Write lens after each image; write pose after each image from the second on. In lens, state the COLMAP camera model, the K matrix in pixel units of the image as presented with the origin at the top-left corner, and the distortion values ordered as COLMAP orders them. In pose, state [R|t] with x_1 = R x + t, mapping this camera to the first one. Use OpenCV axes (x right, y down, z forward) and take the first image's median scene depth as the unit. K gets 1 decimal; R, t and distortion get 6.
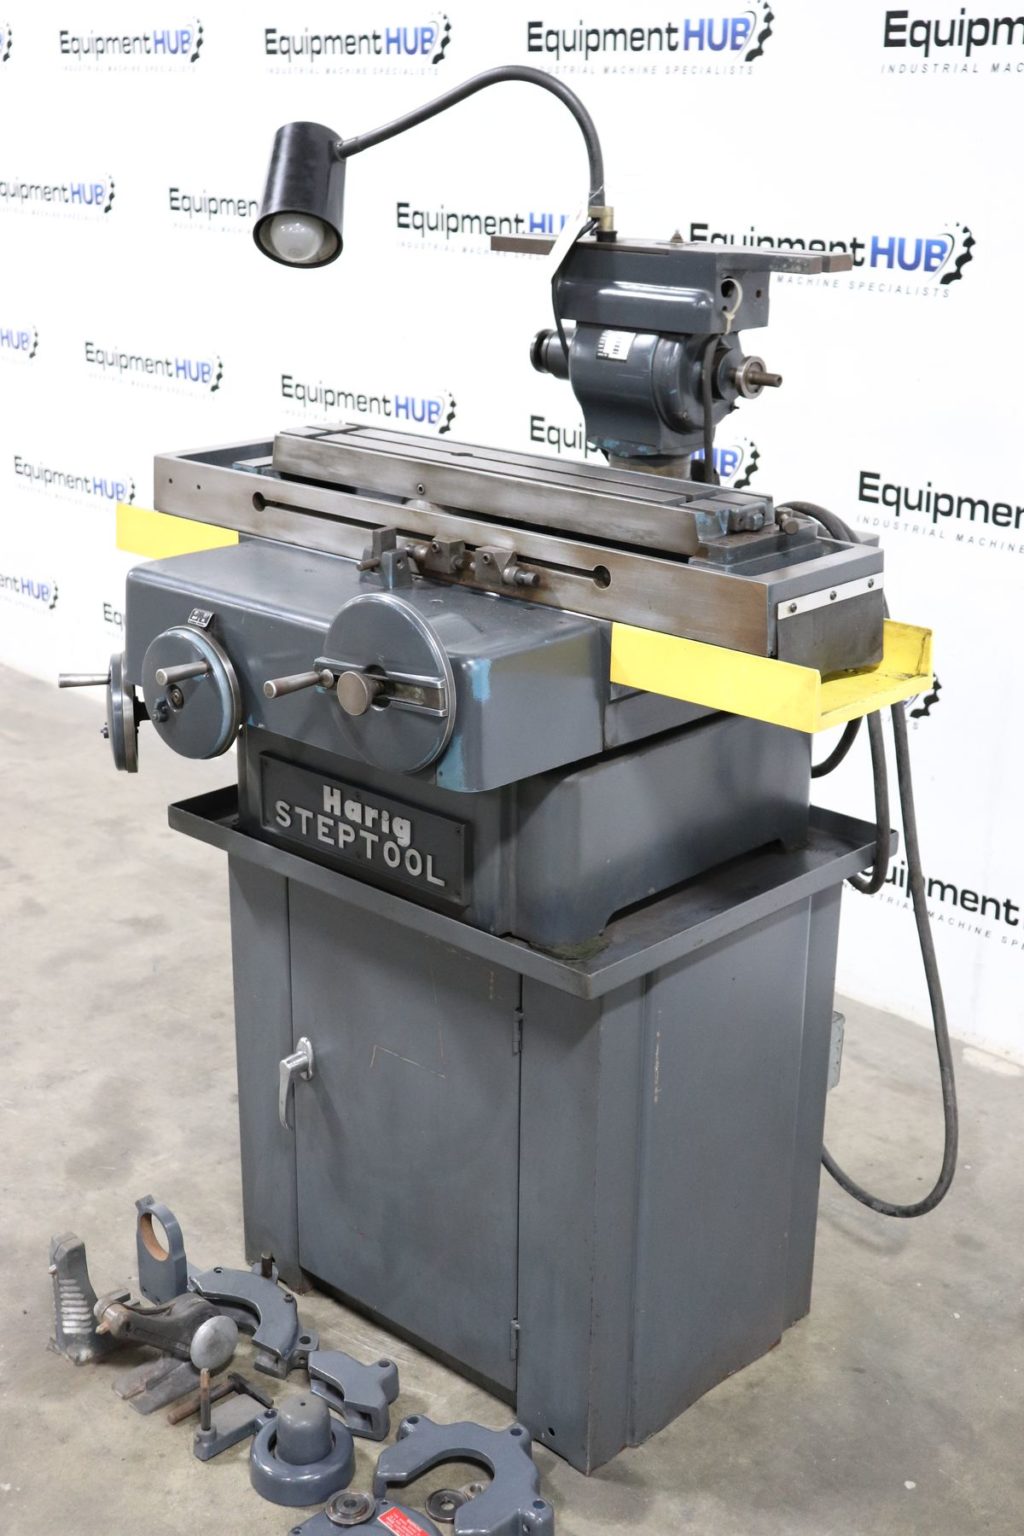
lens RADIAL K [[1952.2, 0, 512.0], [0, 1952.2, 768.0], [0, 0, 1]] dist [0.028659, 0.071387]
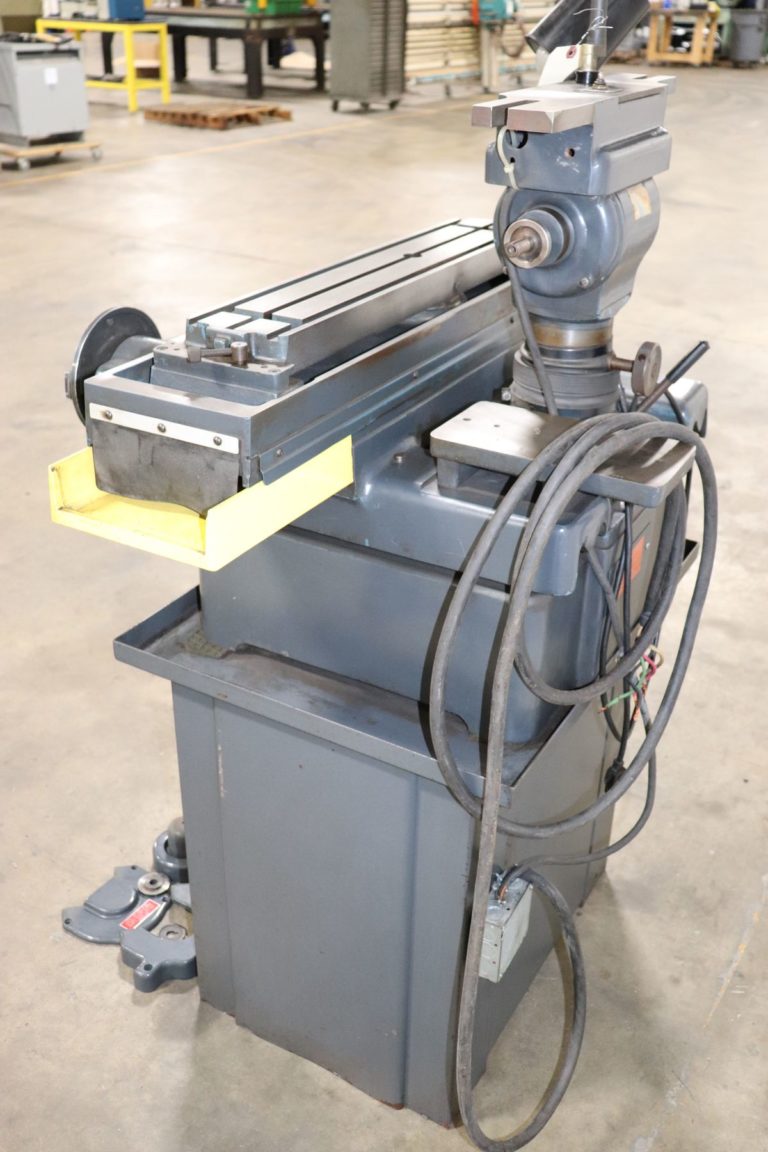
lens RADIAL K [[1149.0, 0, 361.7], [0, 1149.0, 575.1], [0, 0, 1]] dist [-0.080171, 0.138007]
pose [[0.193922, 0.456619, -0.868271, 0.605911], [-0.324843, 0.865029, 0.382363, -0.233877], [0.925673, 0.207903, 0.316077, 0.774464]]
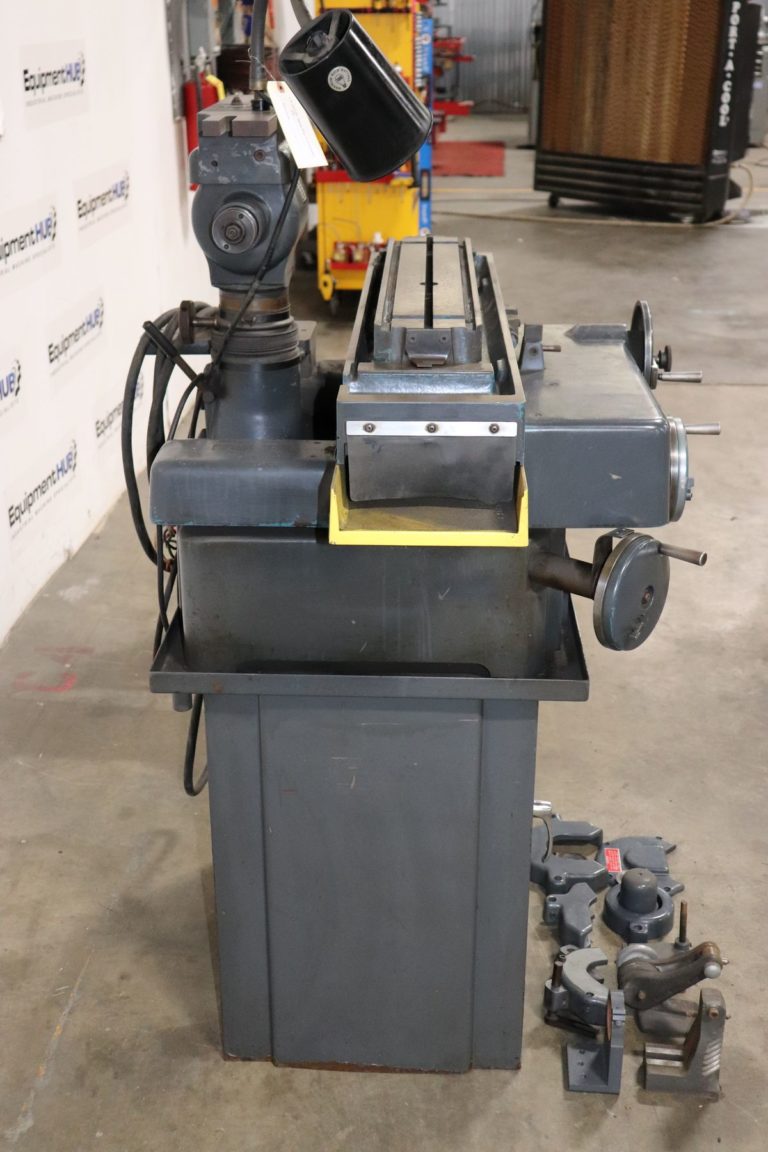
lens RADIAL K [[1400.7, 0, 357.3], [0, 1400.7, 577.0], [0, 0, 1]] dist [0.020814, 0.073669]
pose [[-0.629556, -0.300511, 0.716486, -0.644368], [0.254906, 0.791241, 0.555843, -0.482975], [-0.733950, 0.532571, -0.421528, 1.438703]]
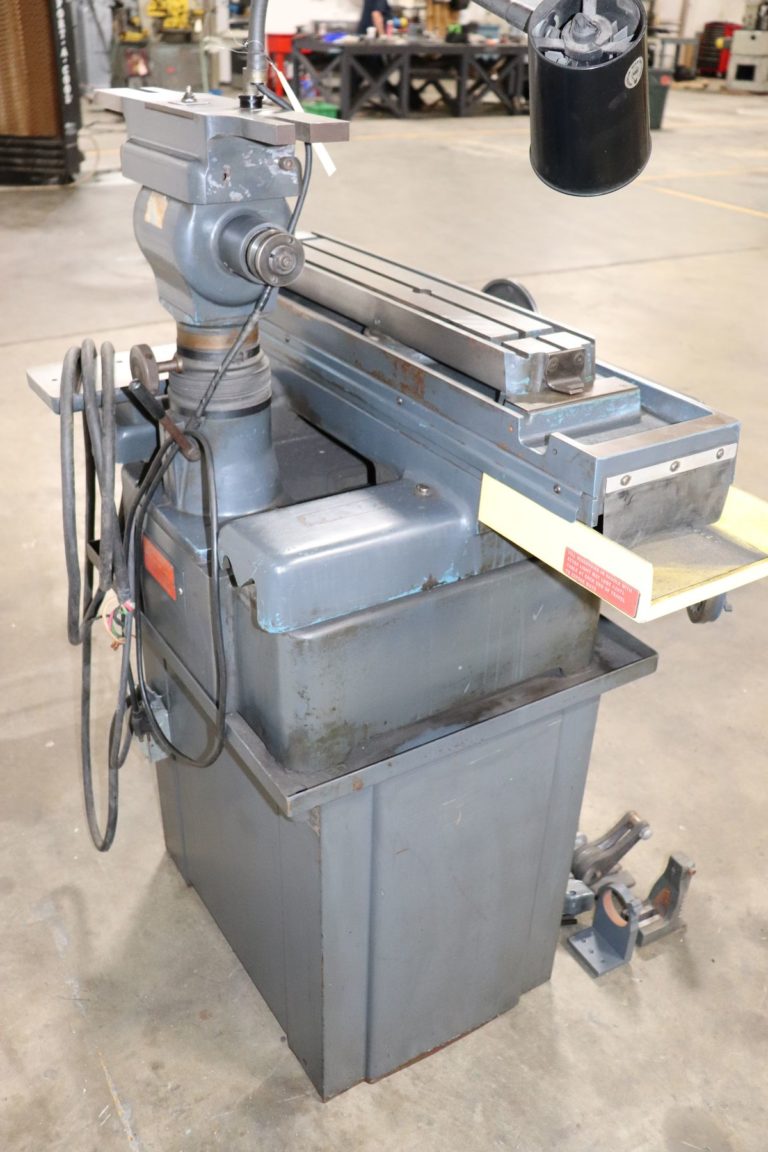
lens RADIAL K [[1044.0, 0, 384.0], [0, 1044.0, 576.0], [0, 0, 1]] dist [-0.125331, 0.141671]
pose [[-0.961545, -0.161273, 0.222312, -0.161486], [0.059351, 0.668305, 0.741516, -0.466574], [-0.268159, 0.726195, -0.633034, 1.444355]]
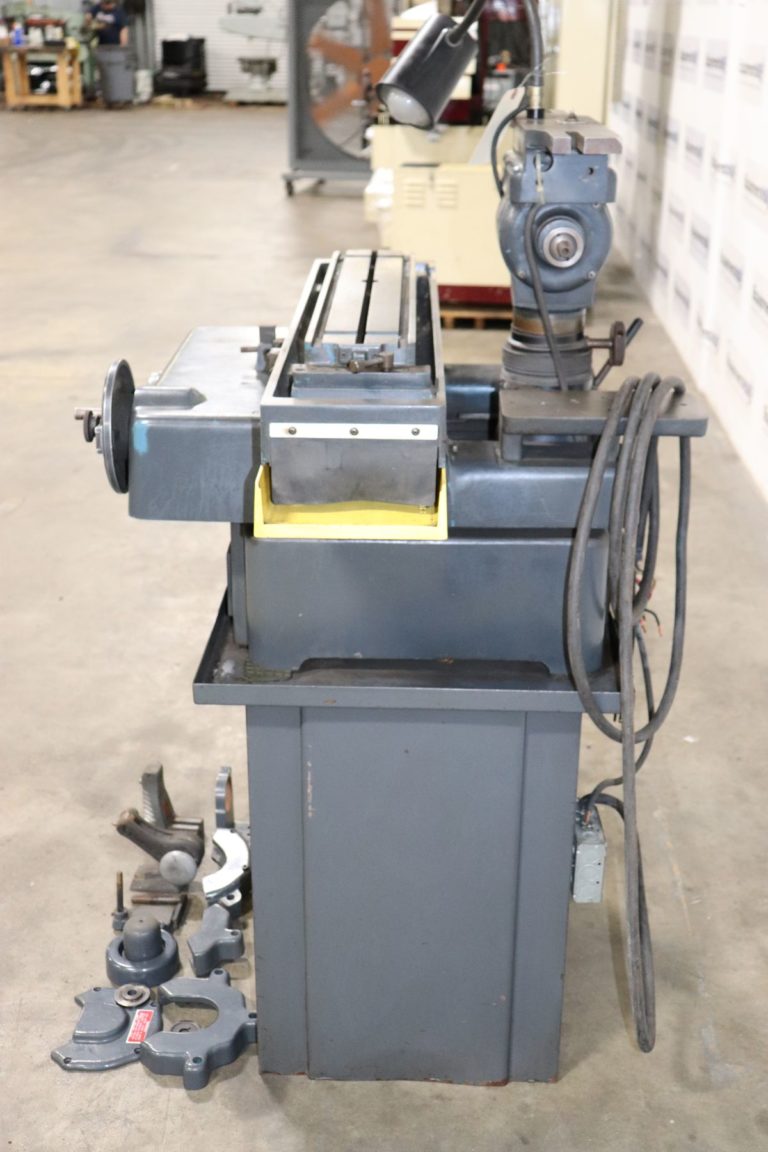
lens RADIAL K [[1400.7, 0, 357.3], [0, 1400.7, 577.0], [0, 0, 1]] dist [0.020814, 0.073669]
pose [[0.637064, 0.281845, -0.717435, 0.641218], [-0.241624, 0.956862, 0.161348, -0.115977], [0.731961, 0.070561, 0.677683, 0.386488]]
